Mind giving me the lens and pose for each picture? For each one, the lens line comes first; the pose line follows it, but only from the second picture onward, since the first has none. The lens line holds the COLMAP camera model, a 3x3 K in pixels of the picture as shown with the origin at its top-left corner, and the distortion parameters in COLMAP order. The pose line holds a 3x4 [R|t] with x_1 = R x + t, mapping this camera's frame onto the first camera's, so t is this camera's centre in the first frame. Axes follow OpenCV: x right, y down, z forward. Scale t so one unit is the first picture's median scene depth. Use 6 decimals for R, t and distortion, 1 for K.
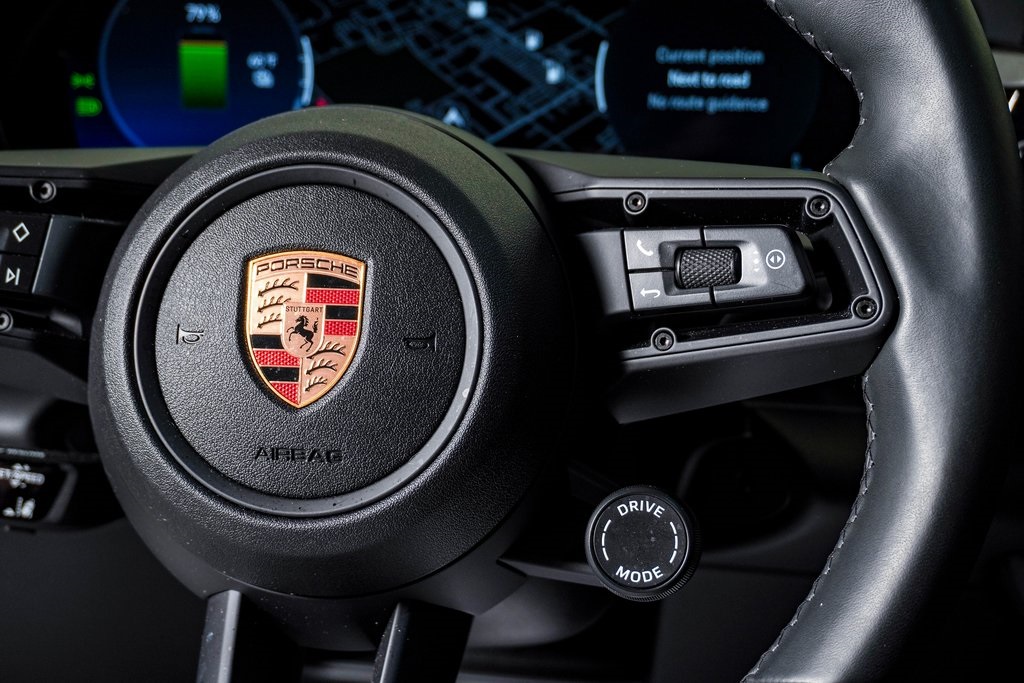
lens RADIAL K [[1500.0, 0, 512.0], [0, 1500.0, 341.5], [0, 0, 1]] dist [0.005669, -0.005306]
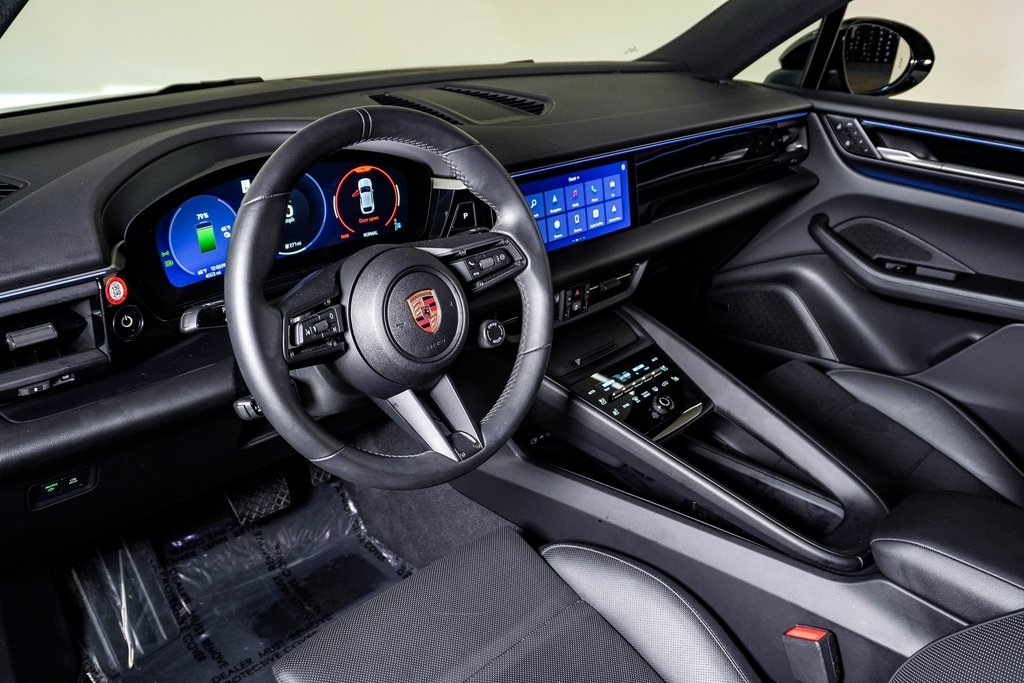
lens RADIAL K [[815.1, 0, 512.0], [0, 815.1, 341.5], [0, 0, 1]] dist [-0.017877, 0.003050]
pose [[0.579256, -0.380041, 0.721131, -1.005238], [0.201624, 0.923976, 0.324986, -0.371919], [-0.789816, -0.042853, 0.611845, -0.274455]]
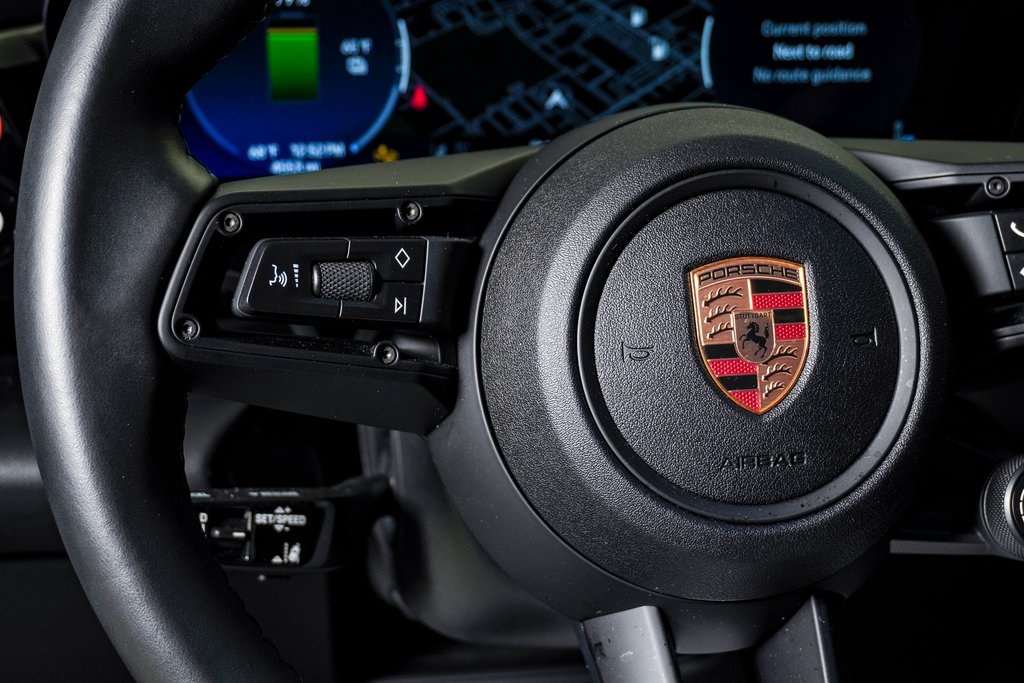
lens RADIAL K [[1605.5, 0, 513.7], [0, 1605.5, 363.1], [0, 0, 1]] dist [0.009178, 0.047011]
pose [[0.948790, -0.093238, 0.301835, -0.411490], [0.080310, 0.995252, 0.054988, -0.041250], [-0.305528, -0.027932, 0.951773, 0.020919]]
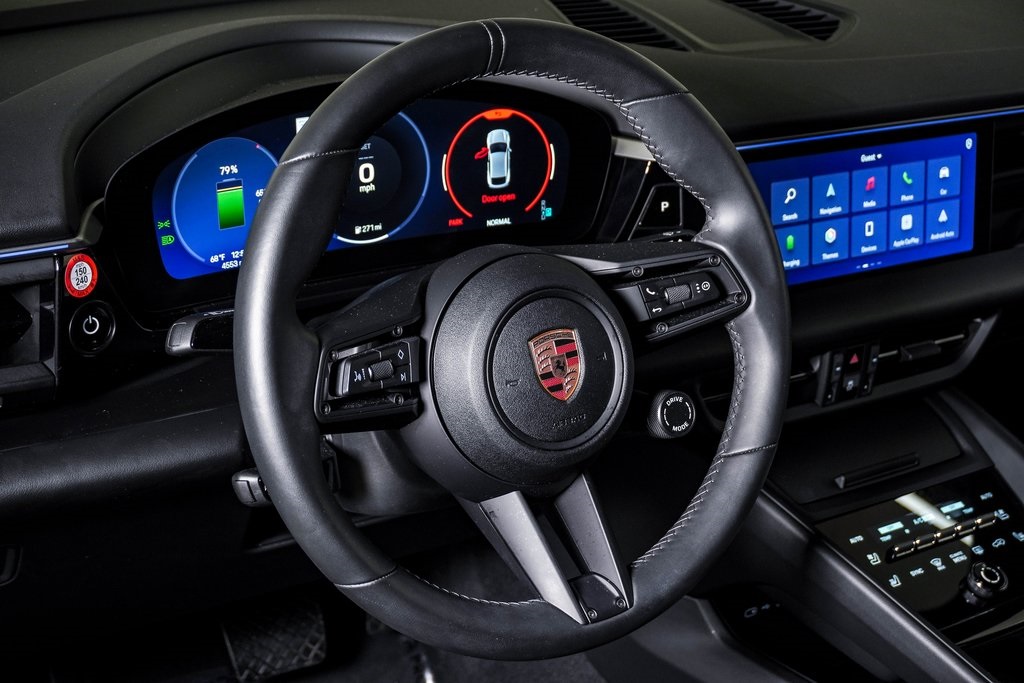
lens RADIAL K [[1500.0, 0, 512.0], [0, 1500.0, 341.5], [0, 0, 1]] dist [0.005669, -0.005306]
pose [[0.746500, -0.270700, 0.607831, -1.023322], [0.145108, 0.957747, 0.248323, -0.403886], [-0.649370, -0.097172, 0.754239, -0.418232]]
